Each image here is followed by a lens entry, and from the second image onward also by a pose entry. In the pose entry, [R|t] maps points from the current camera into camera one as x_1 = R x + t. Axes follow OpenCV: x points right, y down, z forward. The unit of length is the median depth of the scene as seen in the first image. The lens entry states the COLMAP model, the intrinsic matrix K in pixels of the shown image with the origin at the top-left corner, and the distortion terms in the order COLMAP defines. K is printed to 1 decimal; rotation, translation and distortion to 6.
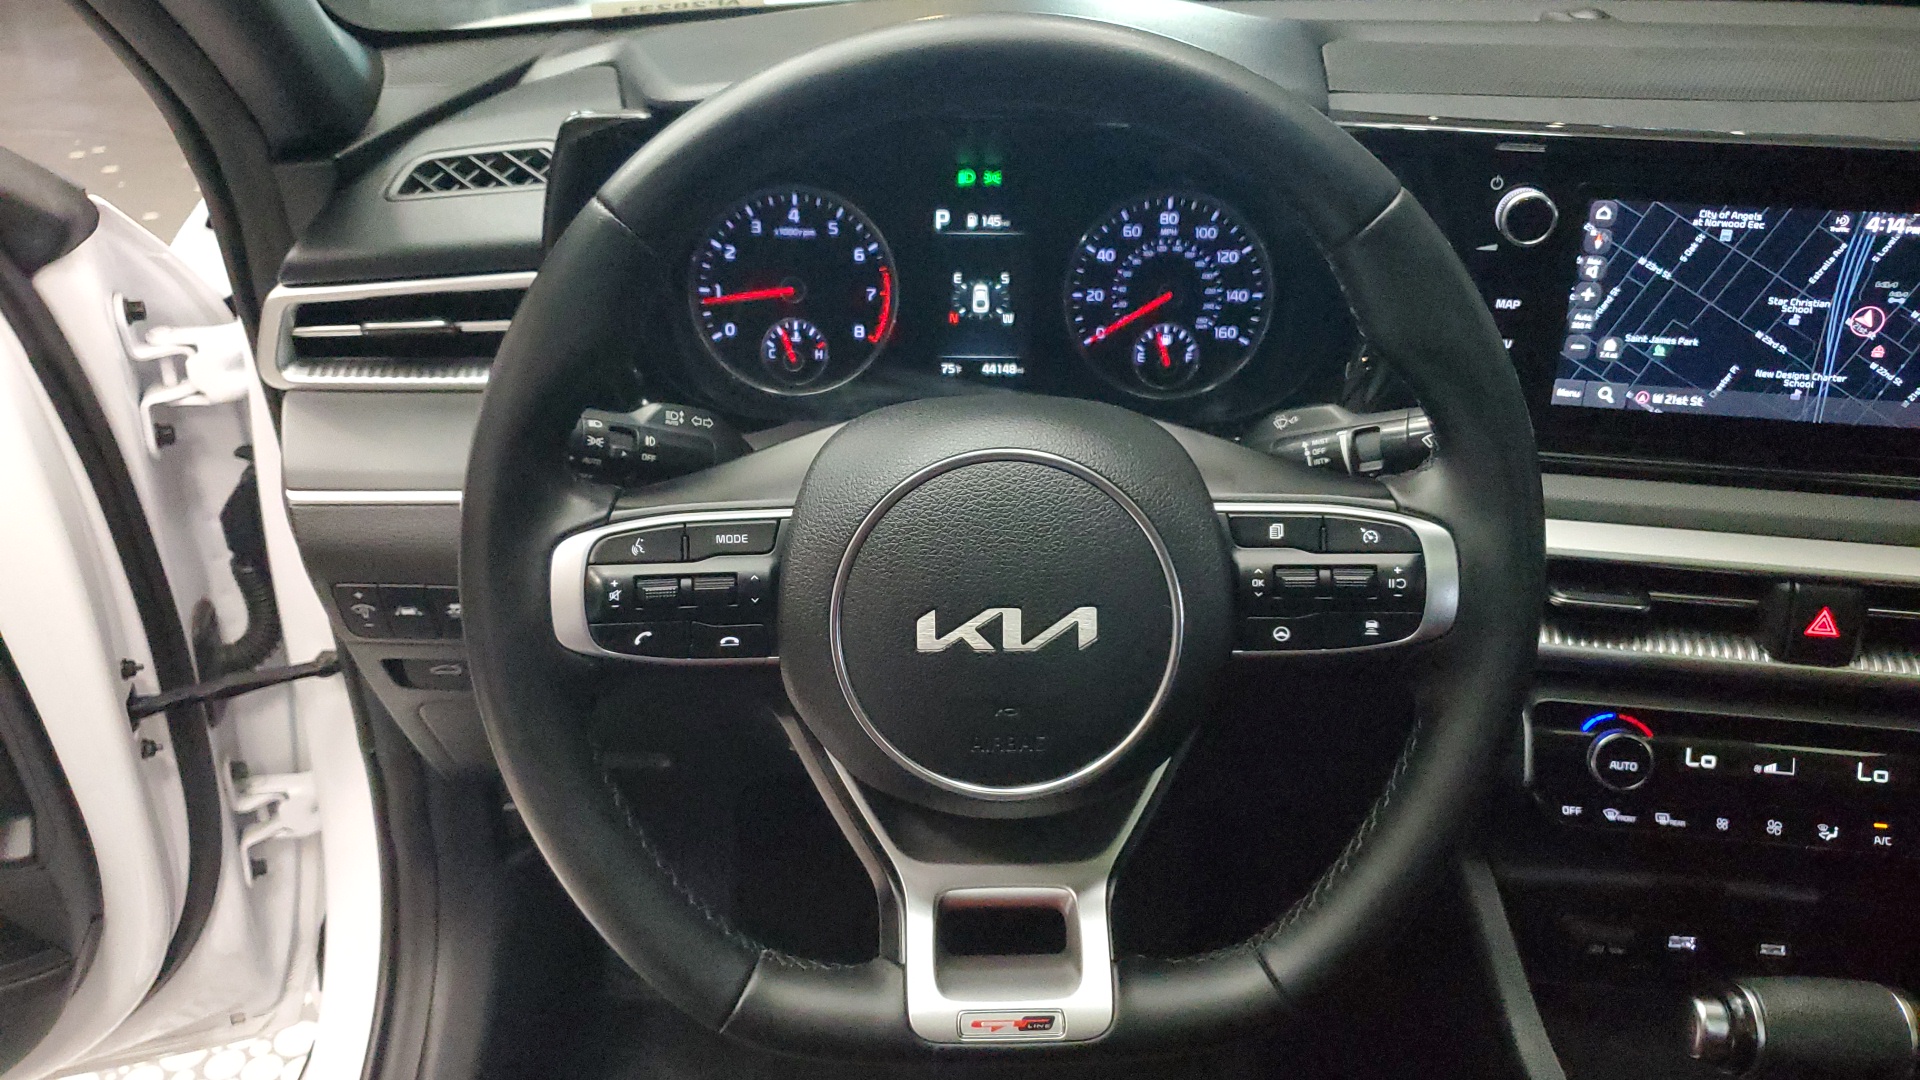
lens RADIAL K [[1531.5, 0, 953.9], [0, 1531.5, 546.1], [0, 0, 1]] dist [0.053391, -0.066540]
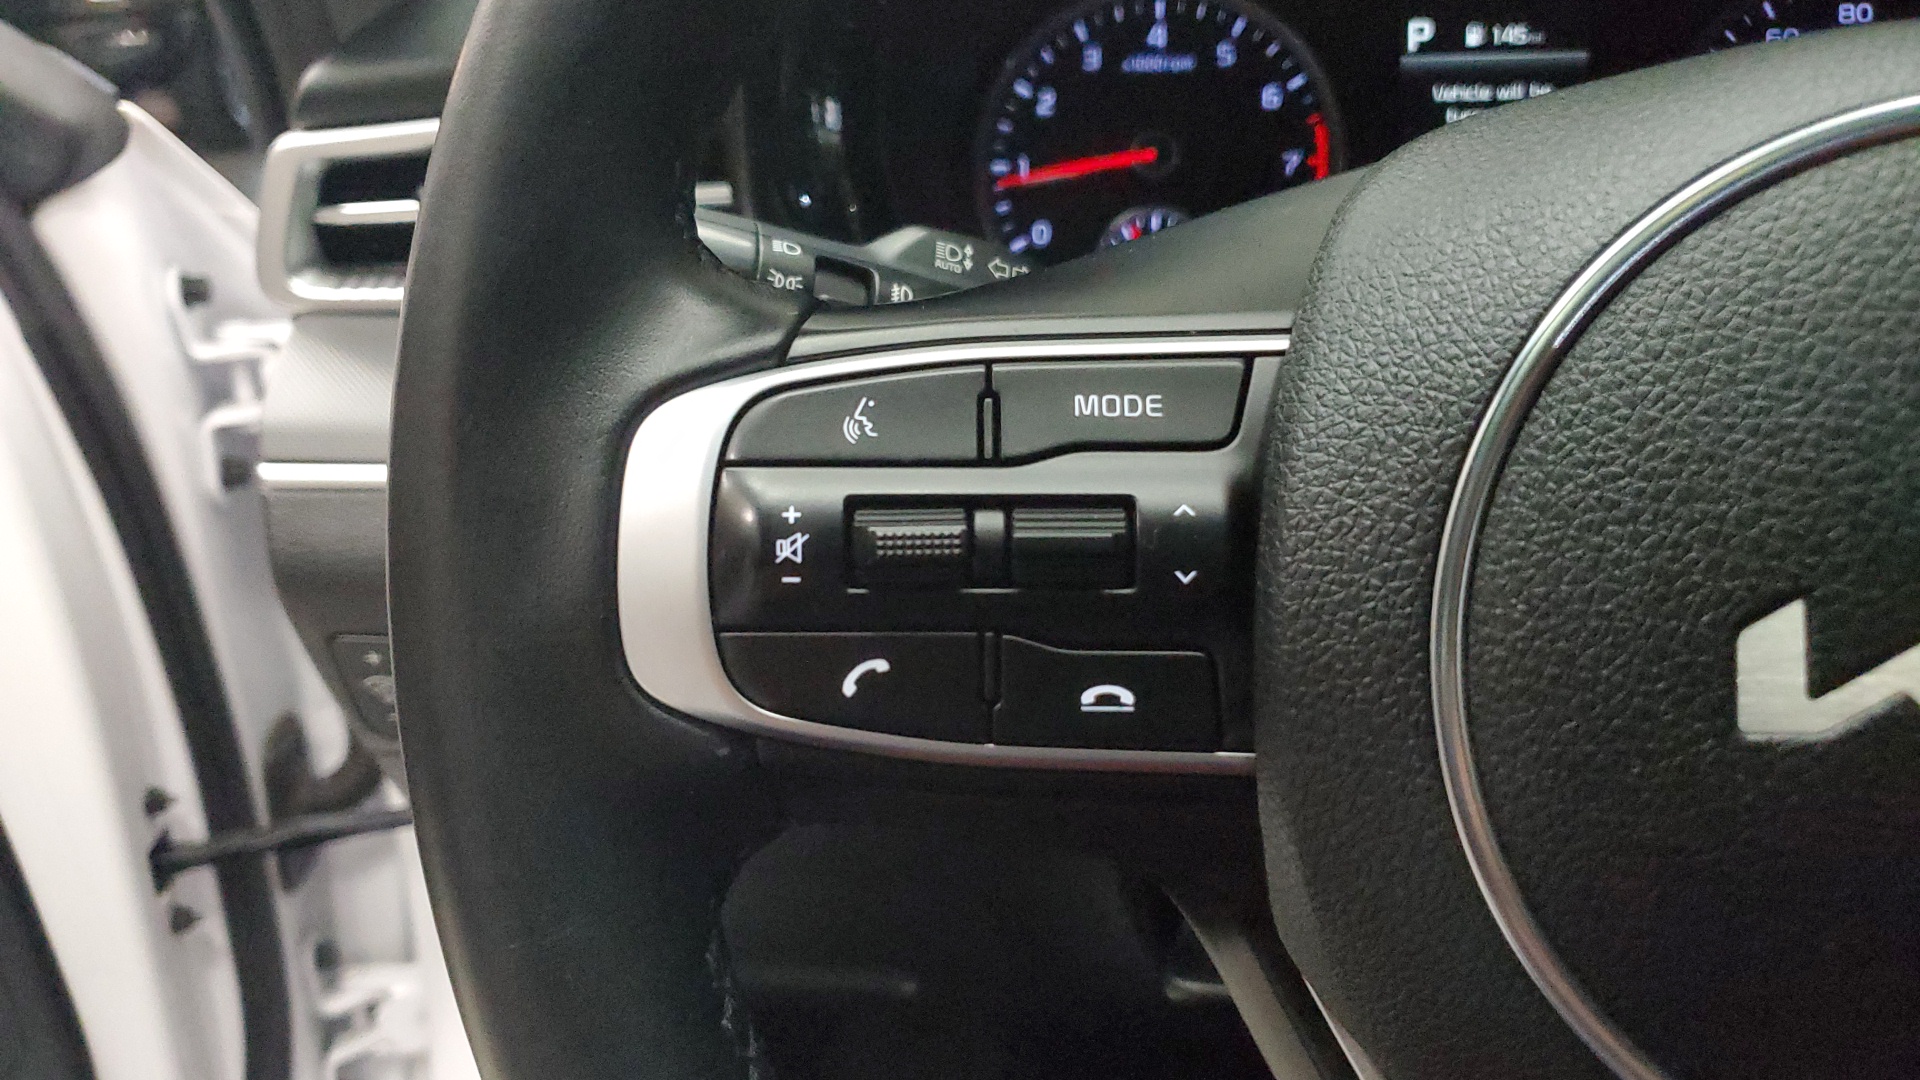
lens RADIAL K [[1531.5, 0, 977.0], [0, 1531.5, 537.1], [0, 0, 1]] dist [0.053391, -0.066540]
pose [[0.989643, 0.011494, -0.143089, -0.094349], [-0.029861, 0.991467, -0.126888, 0.052995], [0.140410, 0.129847, 0.981542, 0.486163]]
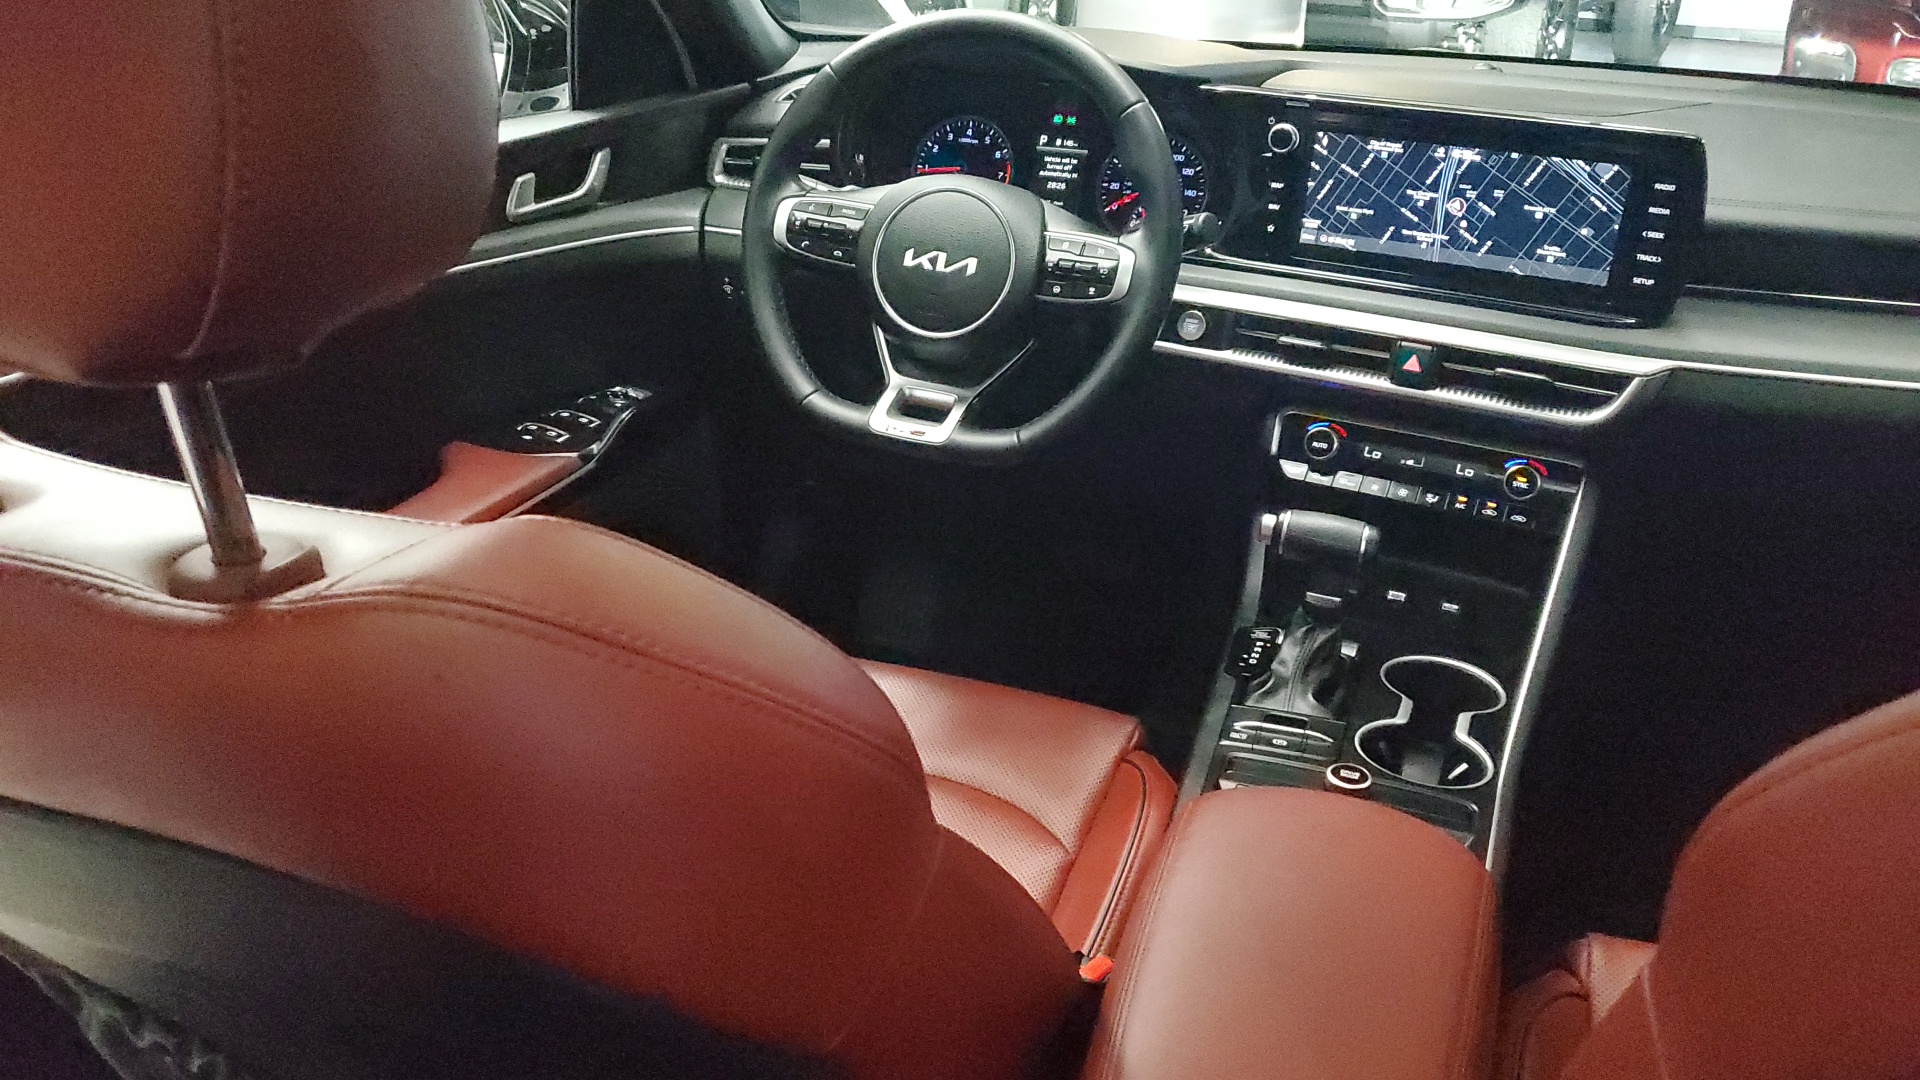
lens RADIAL K [[1531.5, 0, 942.2], [0, 1531.5, 521.7], [0, 0, 1]] dist [0.053391, -0.066540]
pose [[0.931190, 0.156425, -0.329266, 0.632510], [-0.186029, 0.980698, -0.060201, 0.426318], [0.313494, 0.117311, 0.942316, -0.851900]]
